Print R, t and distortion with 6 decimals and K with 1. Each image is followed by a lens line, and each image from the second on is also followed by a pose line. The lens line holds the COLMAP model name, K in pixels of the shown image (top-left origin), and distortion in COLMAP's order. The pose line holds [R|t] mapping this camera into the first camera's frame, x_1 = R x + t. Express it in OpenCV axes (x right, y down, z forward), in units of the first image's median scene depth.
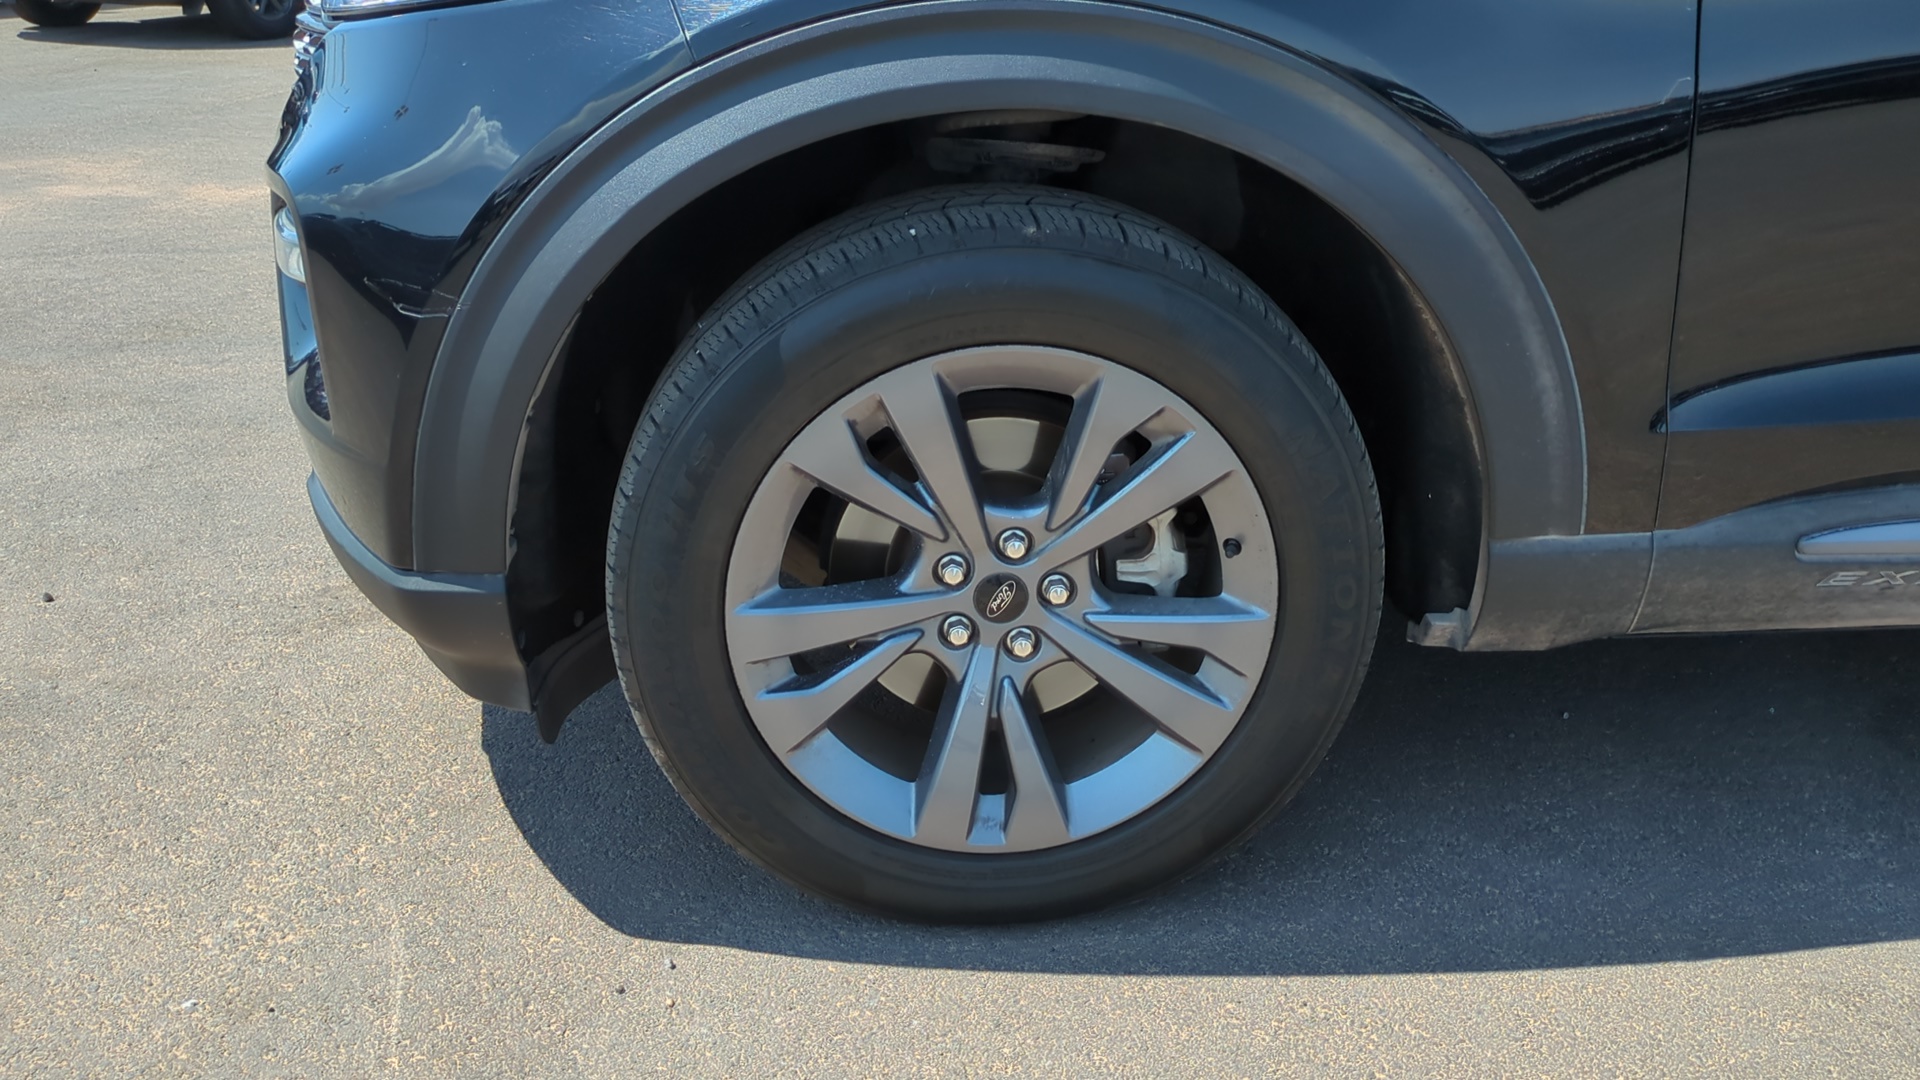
lens RADIAL K [[1689.6, 0, 965.9], [0, 1689.6, 548.2], [0, 0, 1]] dist [0.073179, -0.089511]
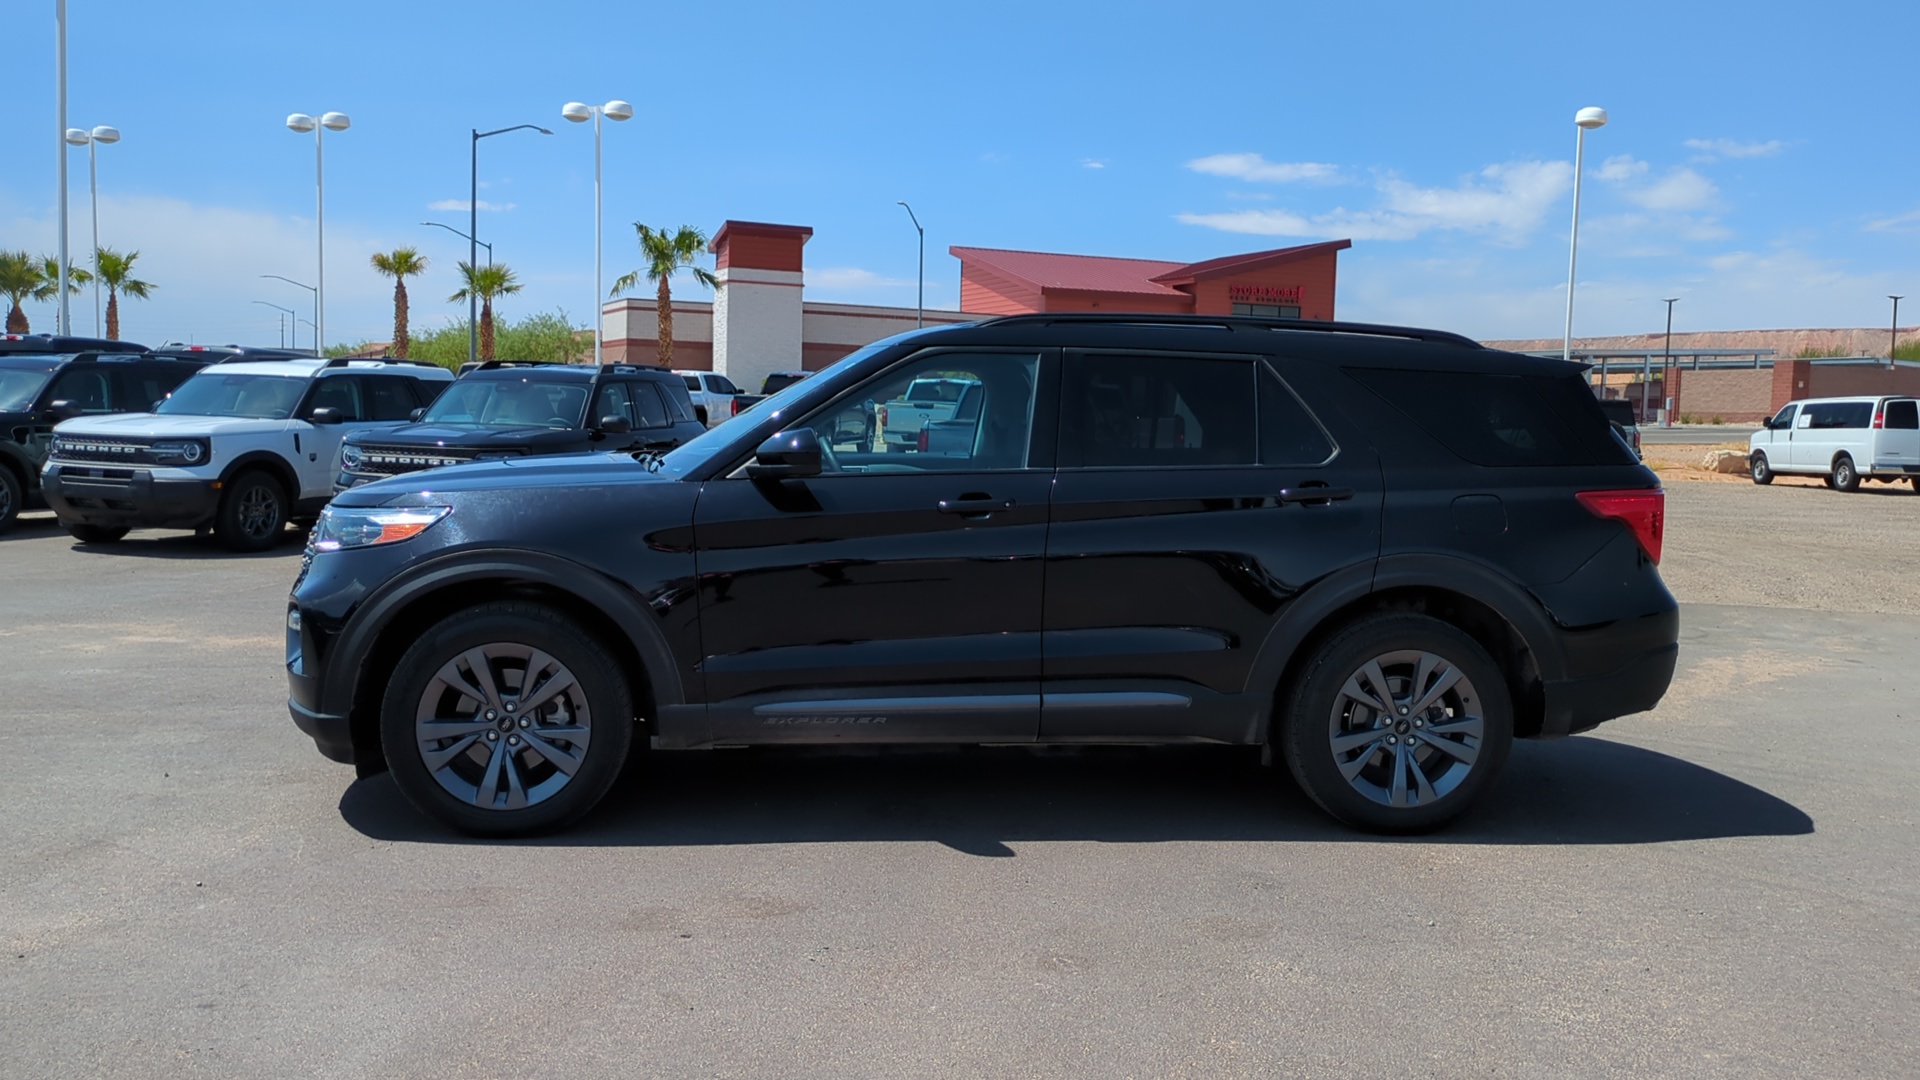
lens RADIAL K [[1689.6, 0, 955.4], [0, 1689.6, 533.8], [0, 0, 1]] dist [0.073179, -0.089511]
pose [[0.999520, 0.009988, 0.029328, 0.766025], [-0.000811, 0.954723, -0.297495, 0.635379], [-0.030972, 0.297328, 0.954273, -2.185418]]
